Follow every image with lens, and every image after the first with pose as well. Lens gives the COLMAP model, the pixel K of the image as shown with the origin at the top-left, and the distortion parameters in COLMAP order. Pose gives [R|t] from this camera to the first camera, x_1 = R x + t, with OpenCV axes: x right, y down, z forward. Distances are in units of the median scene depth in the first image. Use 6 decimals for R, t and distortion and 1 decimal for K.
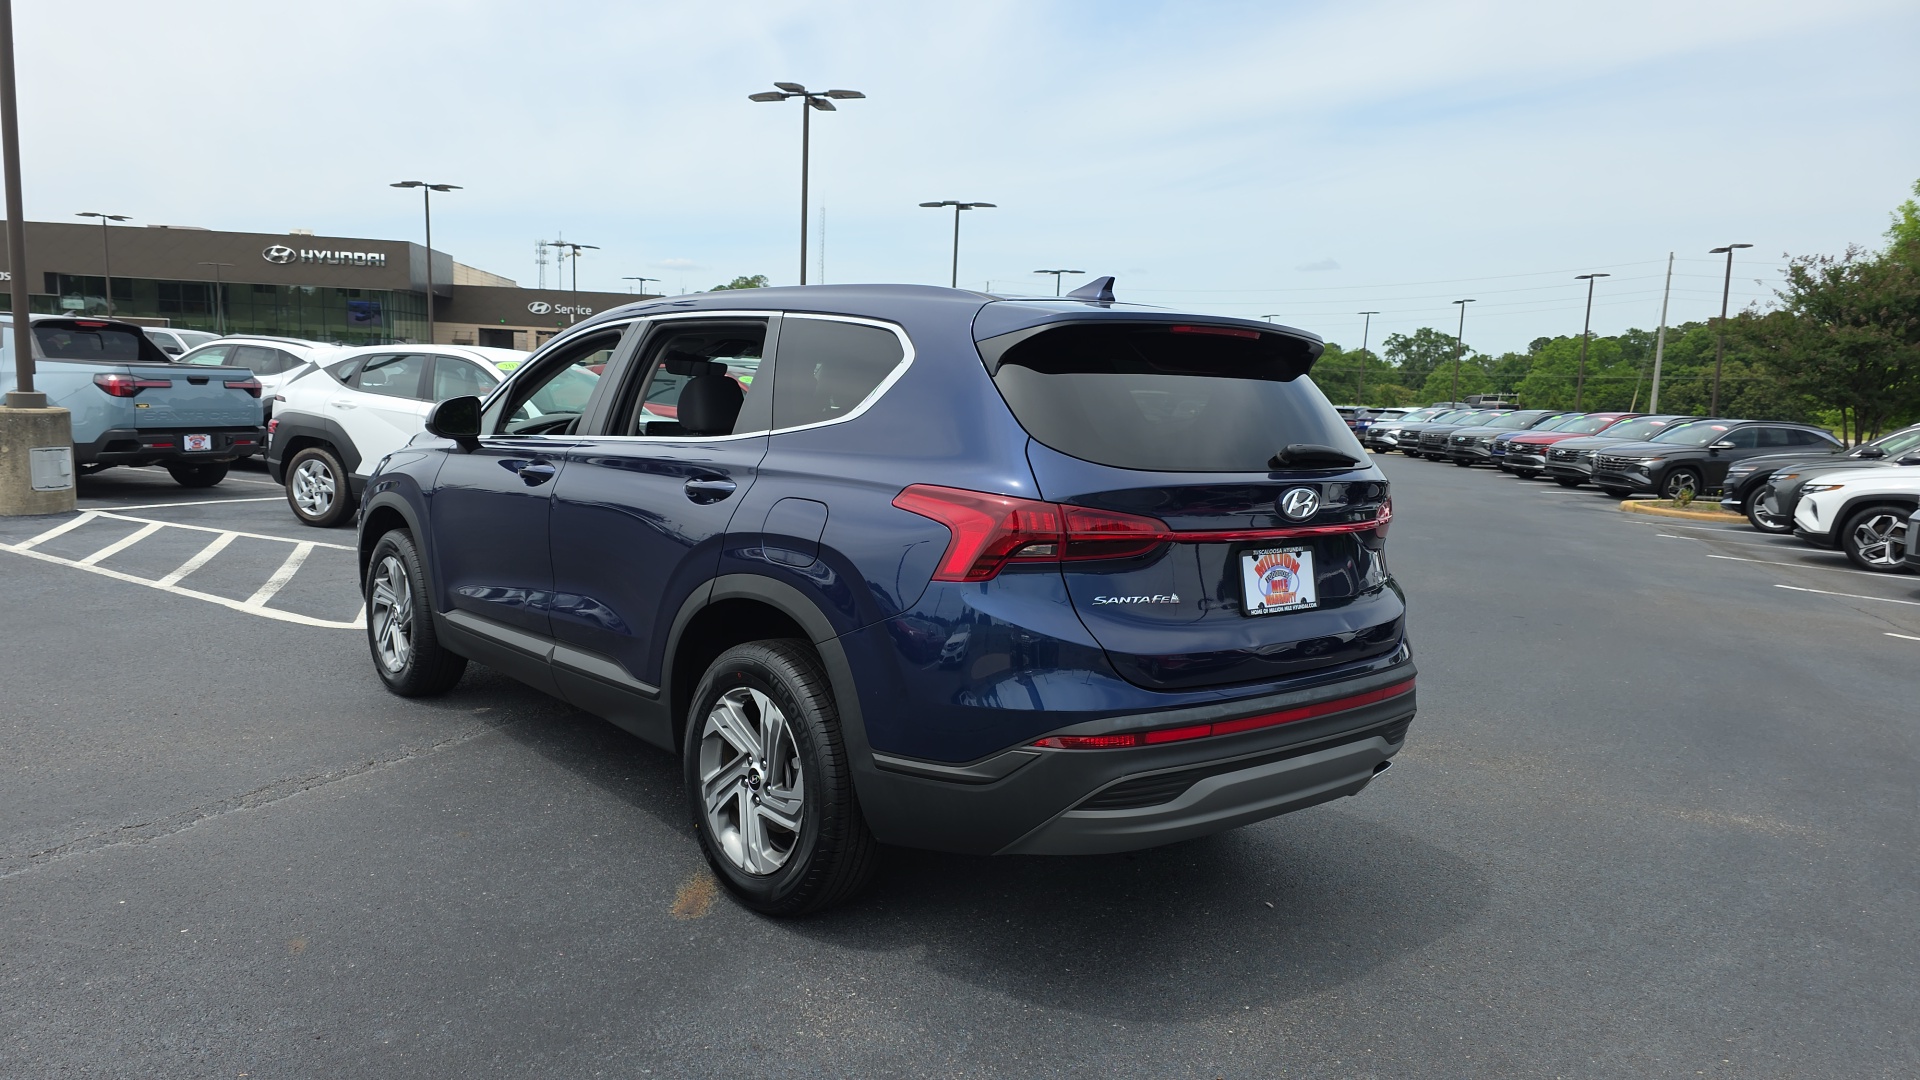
lens RADIAL K [[1308.3, 0, 852.9], [0, 1308.3, 563.5], [0, 0, 1]] dist [0.055099, -0.063377]
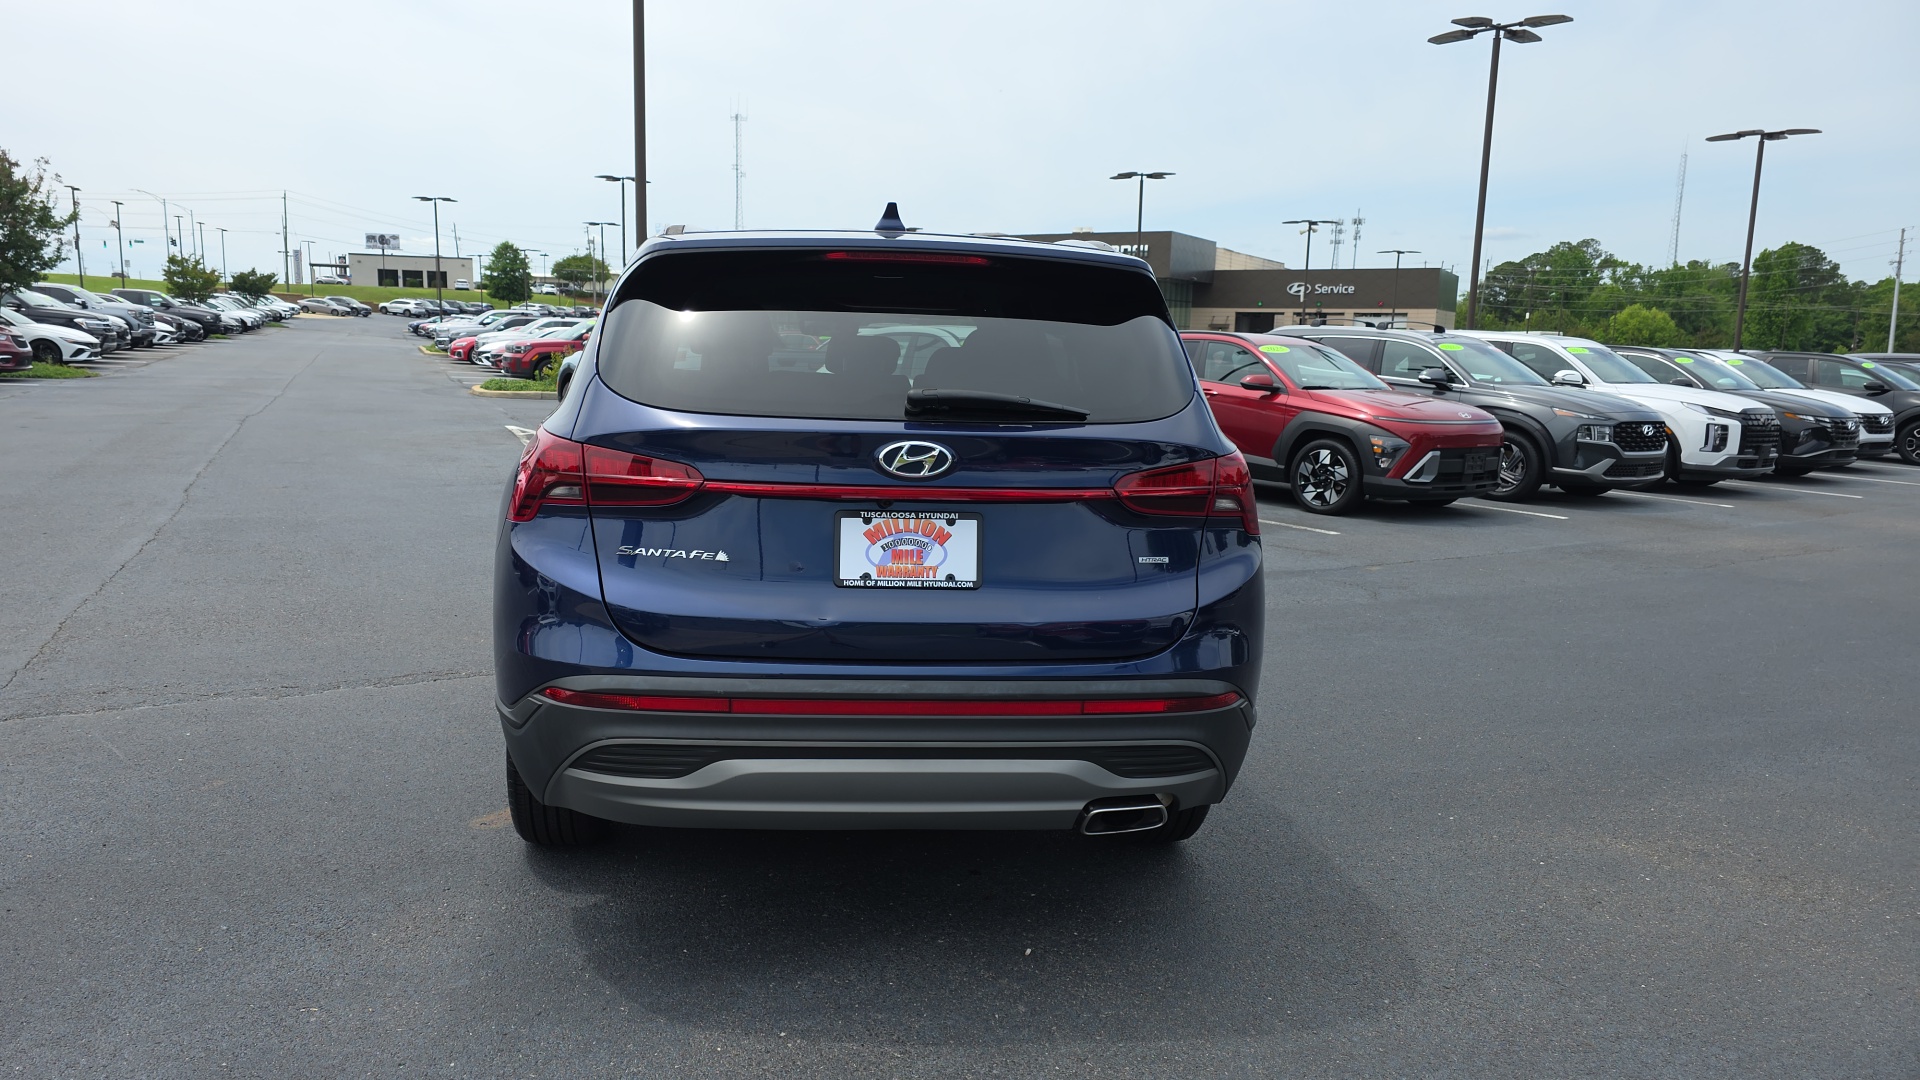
lens RADIAL K [[1322.2, 0, 946.6], [0, 1322.2, 552.5], [0, 0, 1]] dist [0.036622, -0.018334]
pose [[0.829745, 0.068309, -0.553947, 0.226743], [-0.069076, 0.997420, 0.019527, -0.001092], [0.553851, 0.022062, 0.832323, 0.086650]]
